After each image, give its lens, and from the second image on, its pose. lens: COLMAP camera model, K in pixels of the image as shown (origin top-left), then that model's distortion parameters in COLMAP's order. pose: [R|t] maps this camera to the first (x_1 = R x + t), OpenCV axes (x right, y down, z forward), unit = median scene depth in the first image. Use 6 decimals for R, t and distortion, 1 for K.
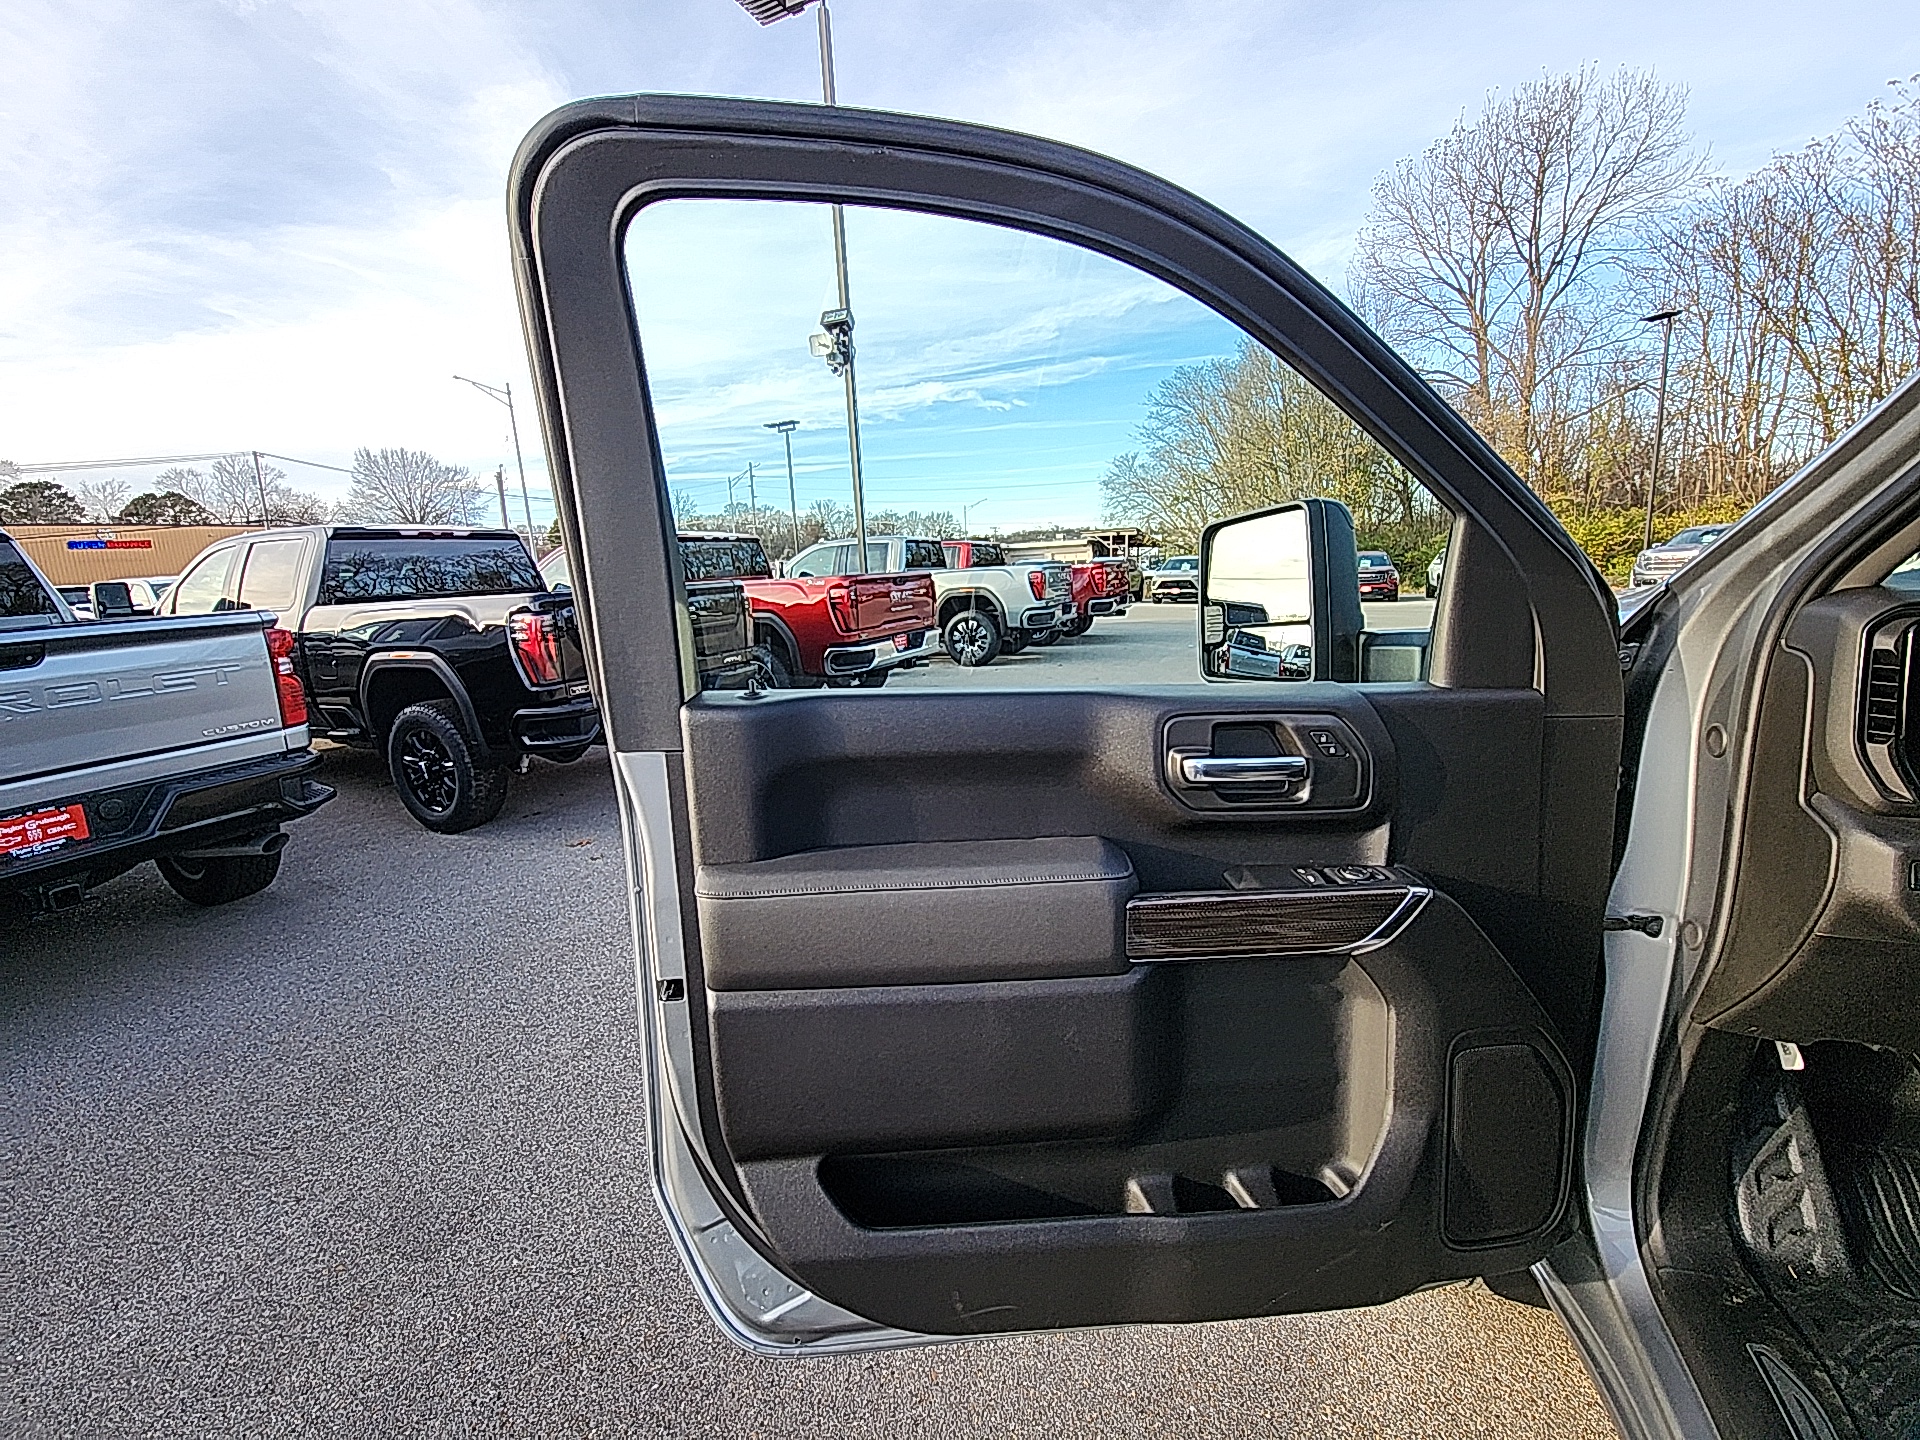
lens RADIAL K [[774.4, 0, 950.9], [0, 774.4, 705.2], [0, 0, 1]] dist [0.012032, -0.009744]
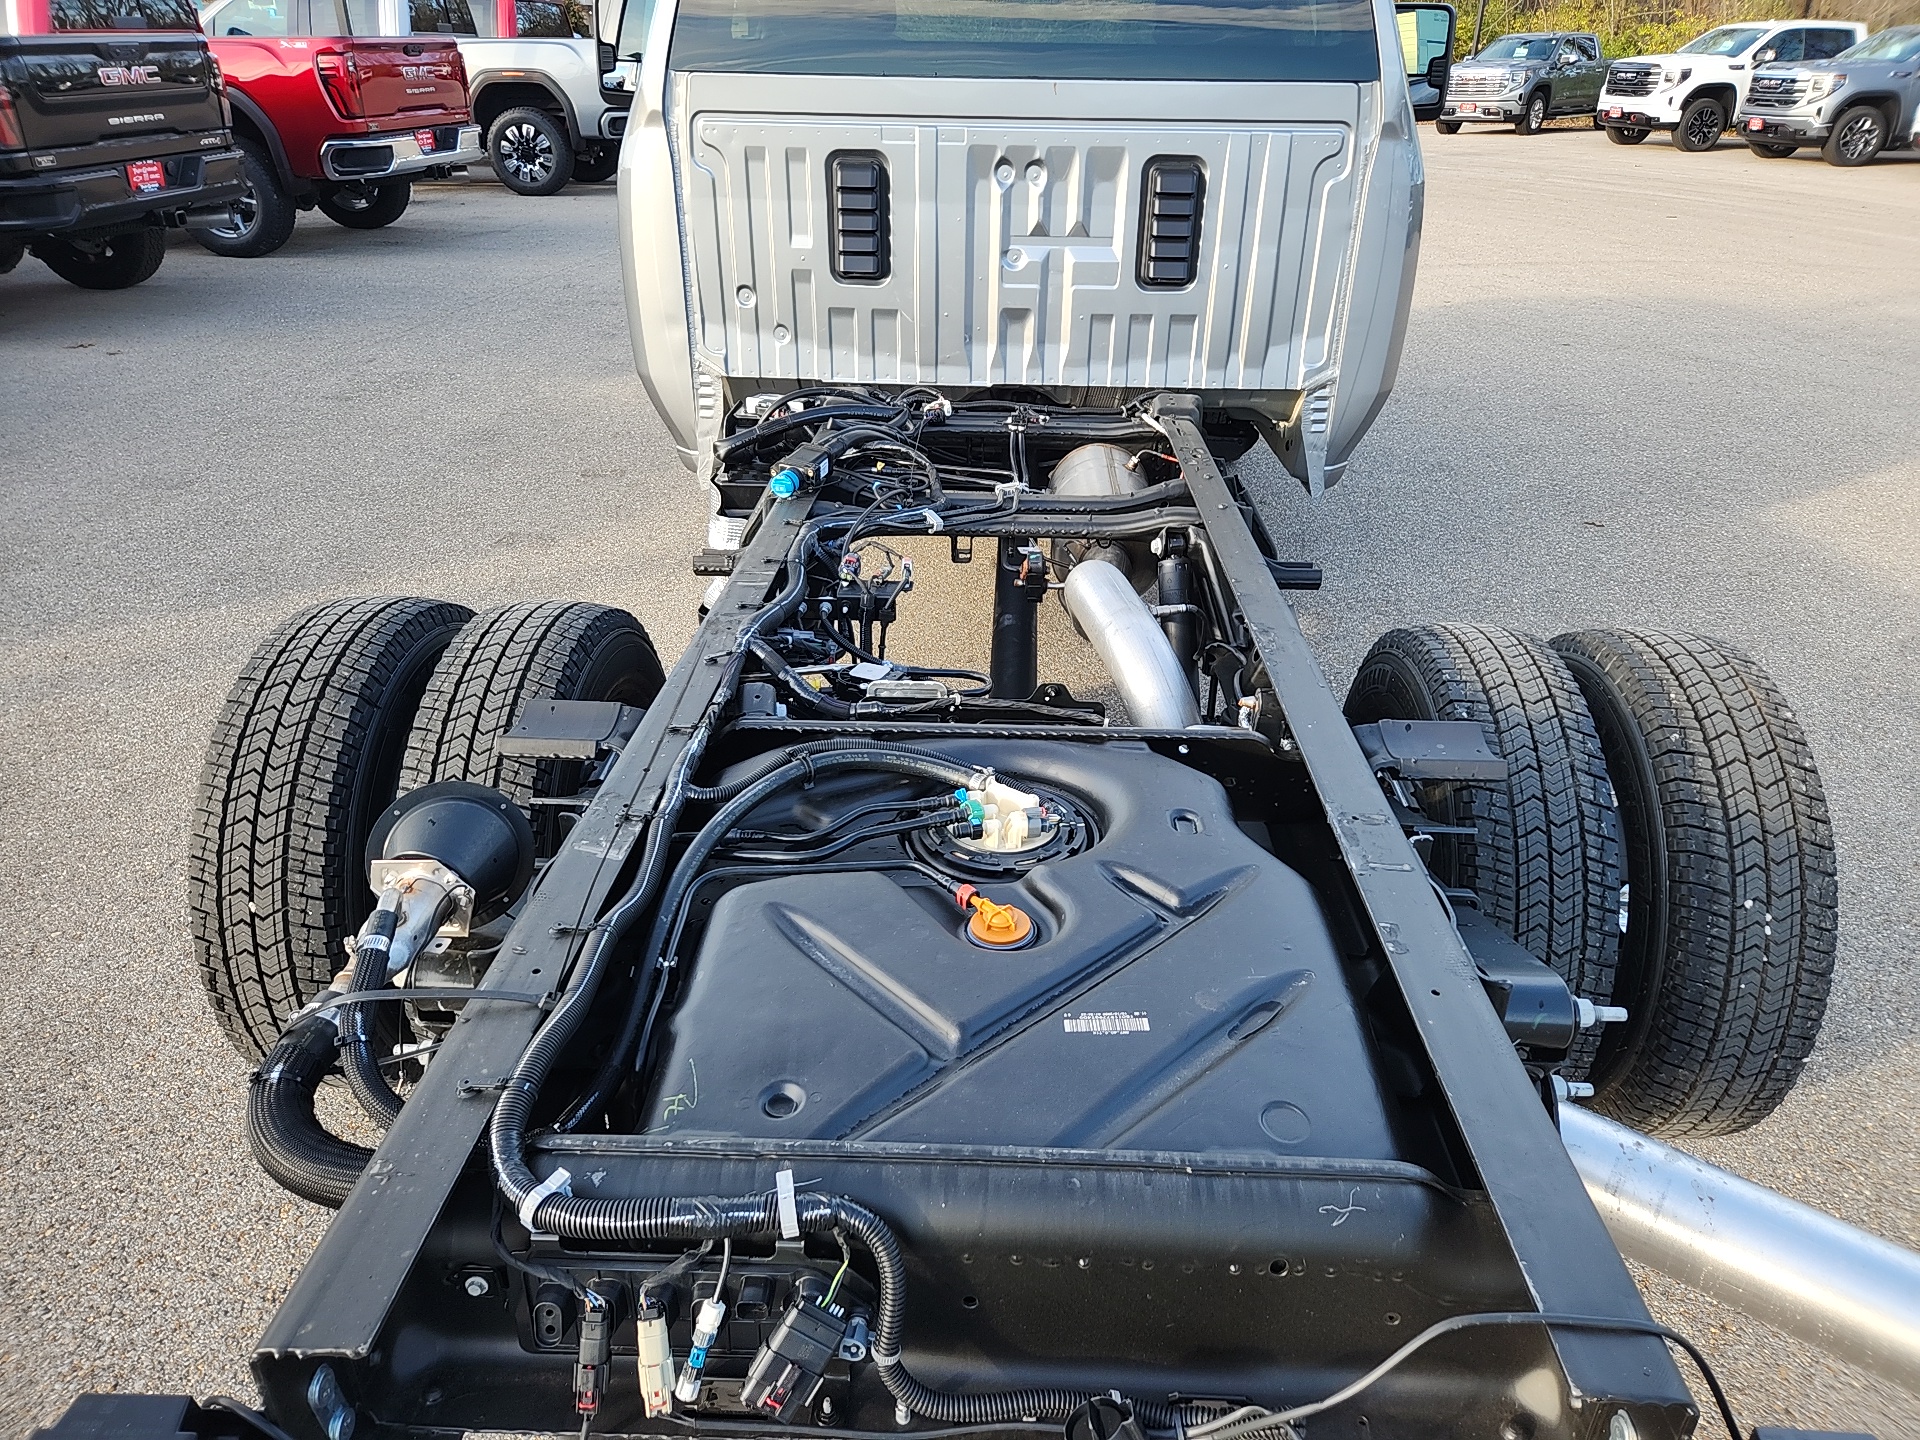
lens RADIAL K [[1277.1, 0, 966.1], [0, 1277.1, 720.6], [0, 0, 1]] dist [0.068944, -0.053080]
pose [[0.949197, -0.096633, 0.299478, 0.000465], [0.004293, 0.955571, 0.294729, 0.030835], [-0.314653, -0.278470, 0.907440, -0.166985]]
